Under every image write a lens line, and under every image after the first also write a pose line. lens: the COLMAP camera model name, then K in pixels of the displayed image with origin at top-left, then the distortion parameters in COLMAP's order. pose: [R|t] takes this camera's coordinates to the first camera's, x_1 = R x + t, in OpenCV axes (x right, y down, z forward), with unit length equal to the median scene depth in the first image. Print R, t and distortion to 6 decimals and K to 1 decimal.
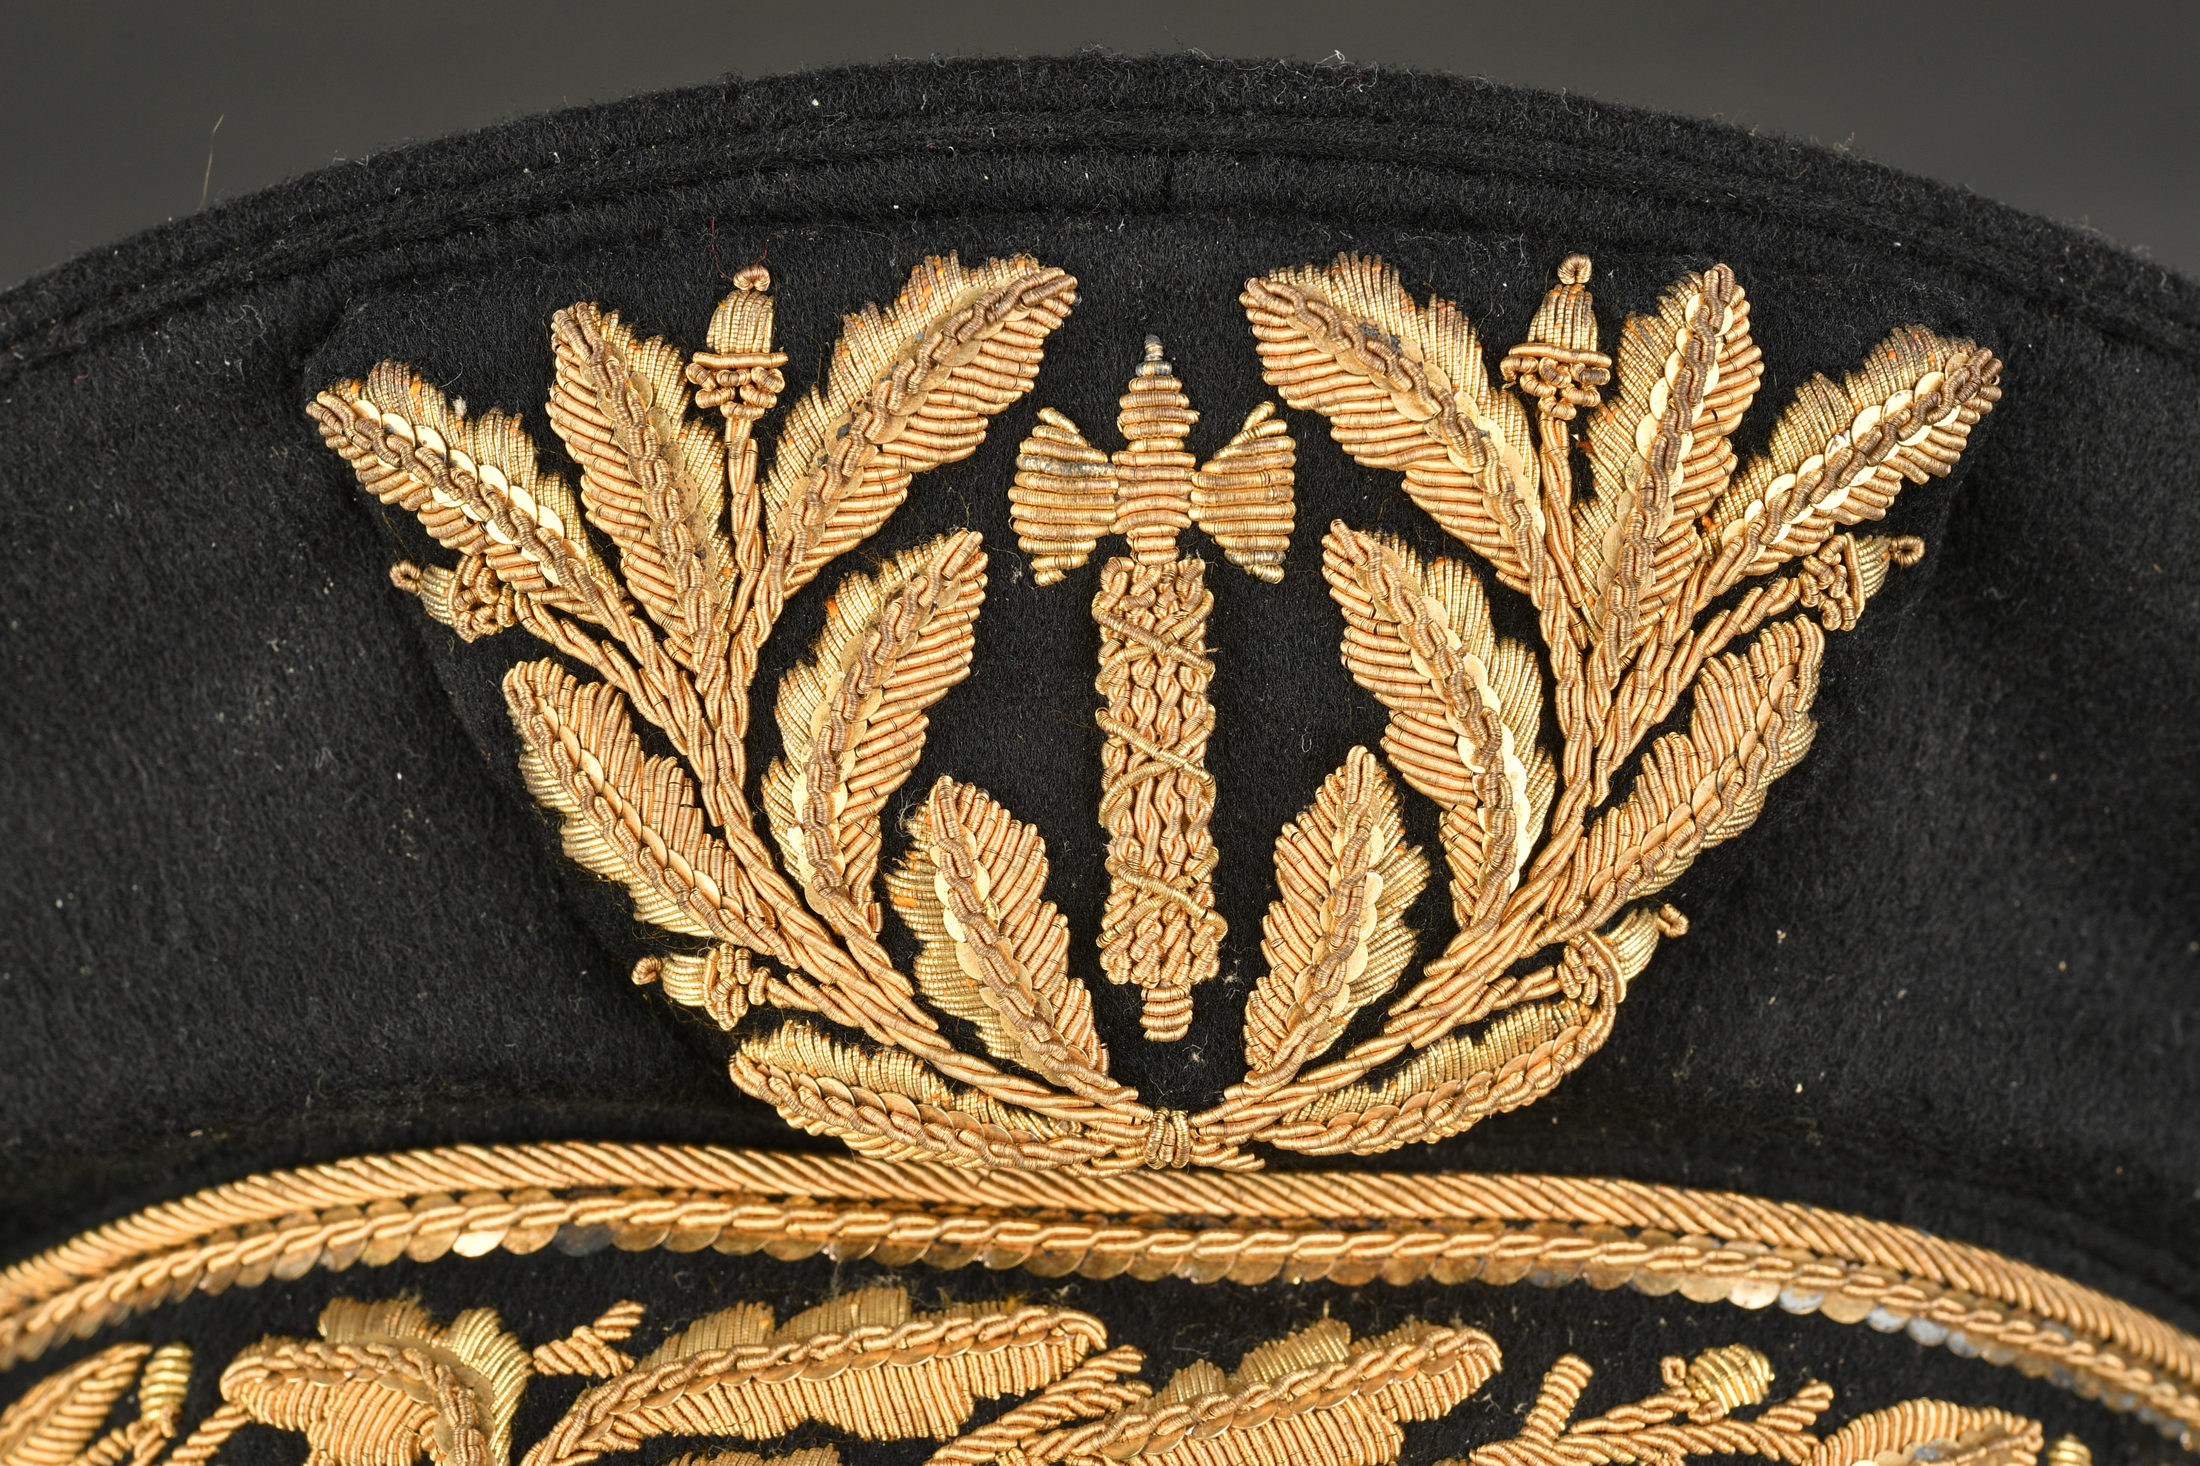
lens RADIAL K [[3408.0, 0, 1100.0], [0, 3408.0, 733.0], [0, 0, 1]] dist [-0.011637, -0.078782]
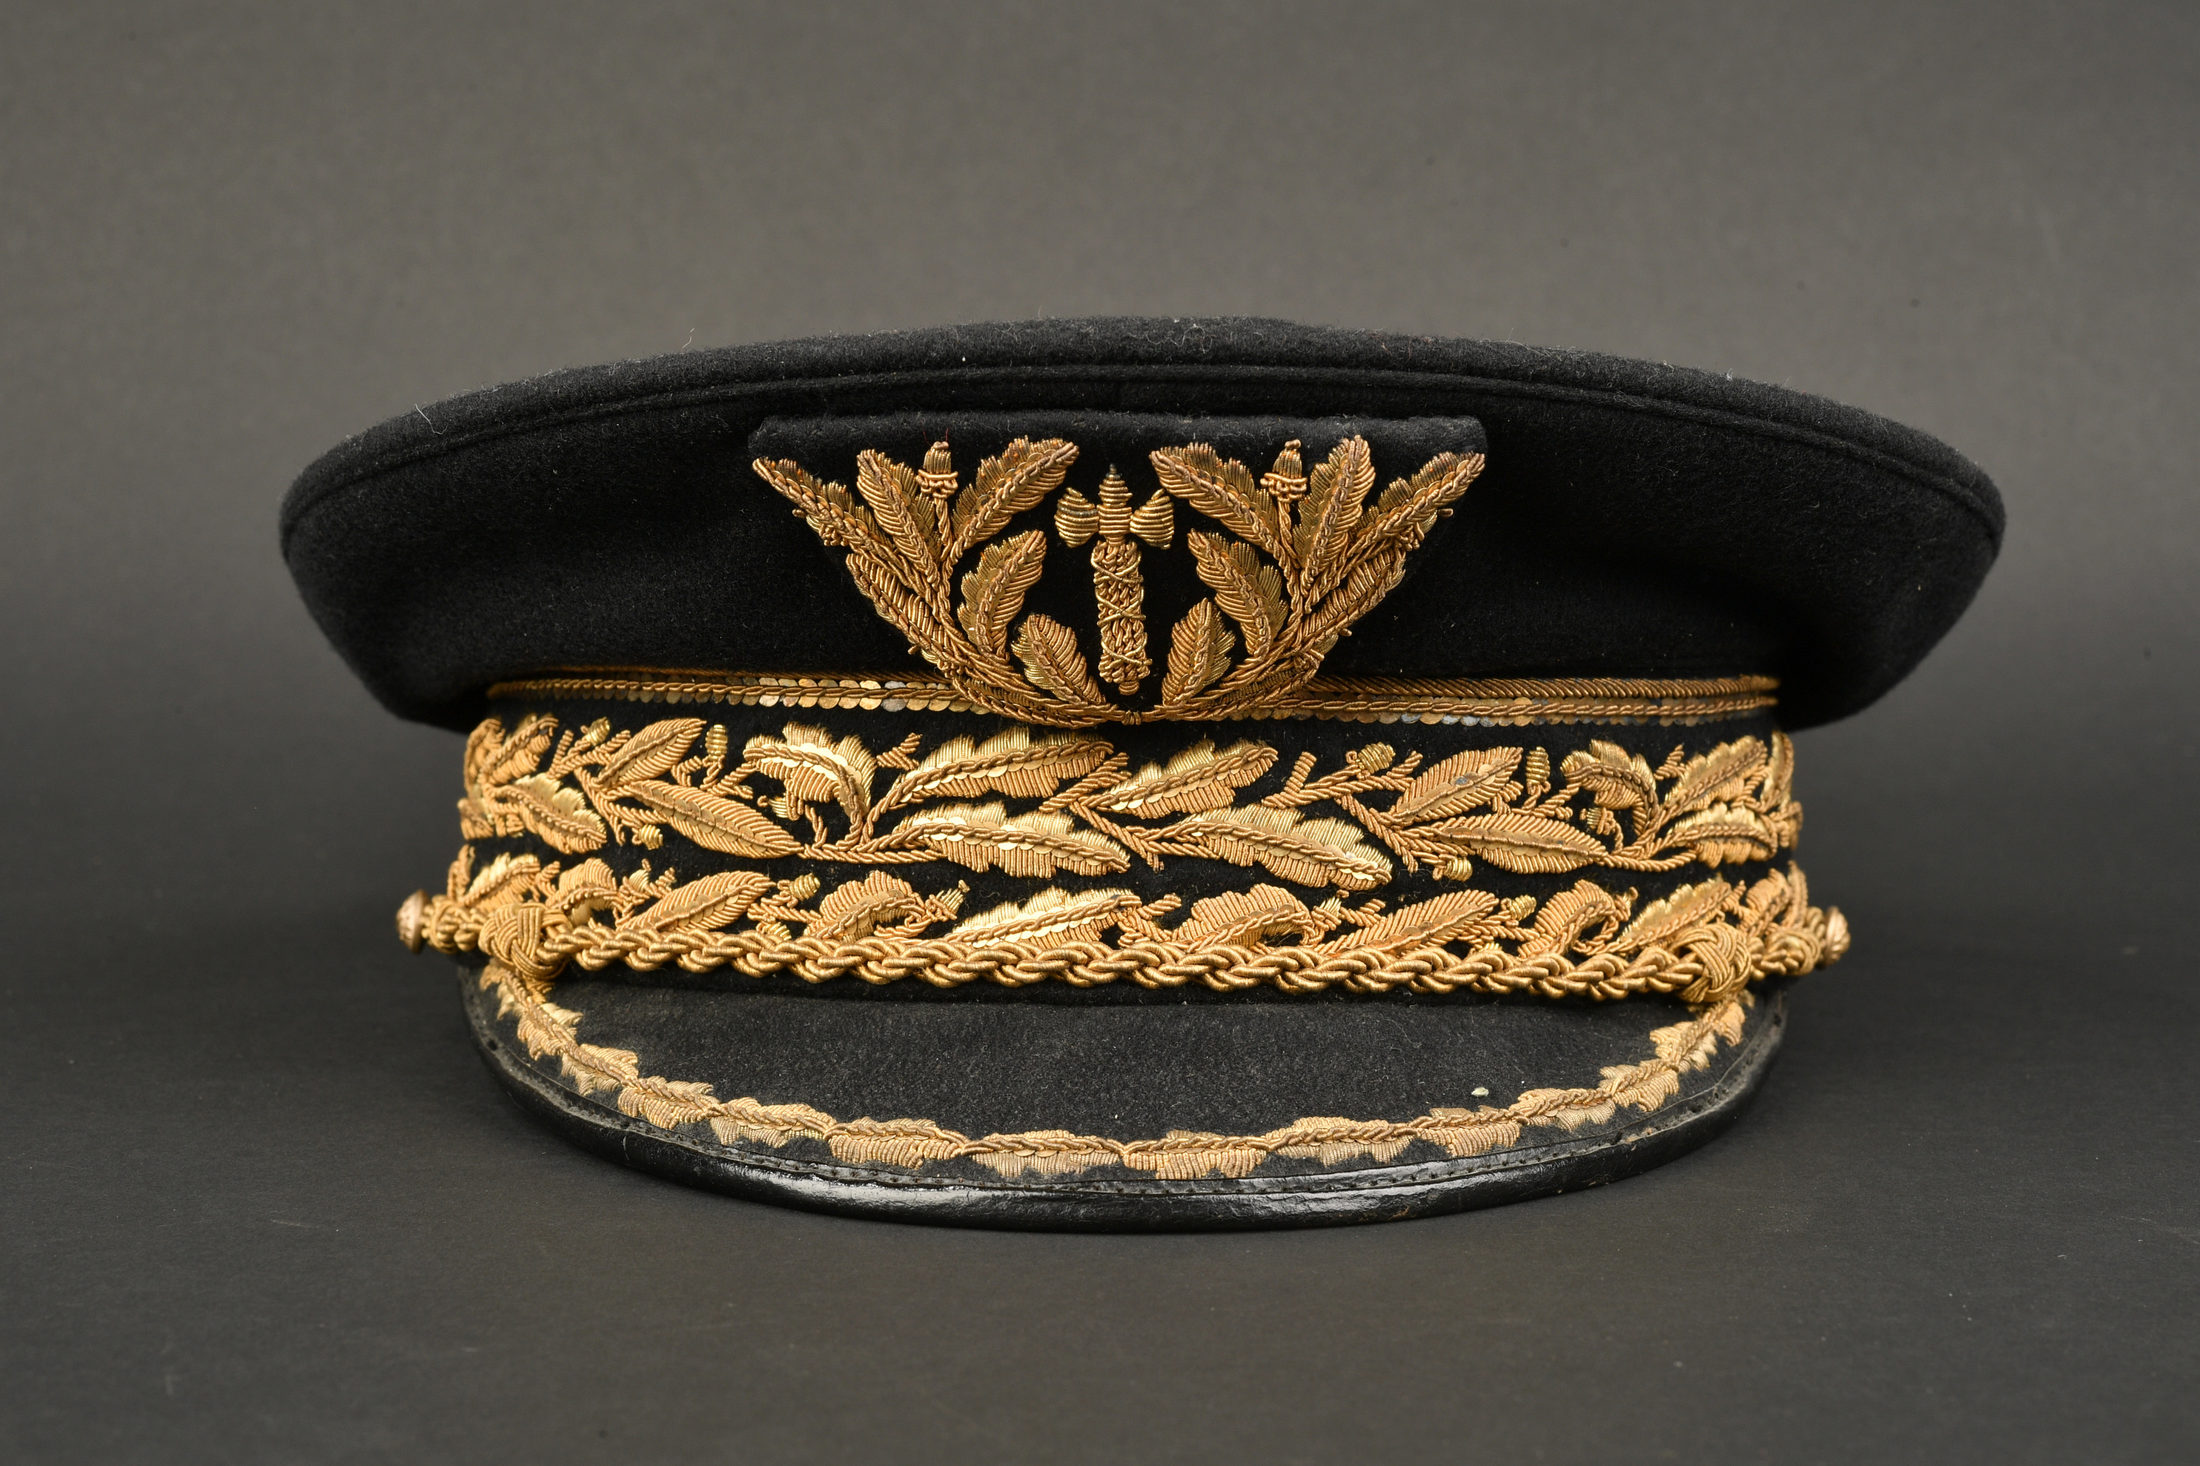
lens RADIAL K [[3408.0, 0, 1100.0], [0, 3408.0, 733.0], [0, 0, 1]] dist [-0.011637, -0.078782]
pose [[0.998049, 0.004016, -0.062305, 0.151778], [0.035158, 0.788508, 0.614019, -1.389865], [0.051594, -0.615012, 0.786828, -0.938058]]
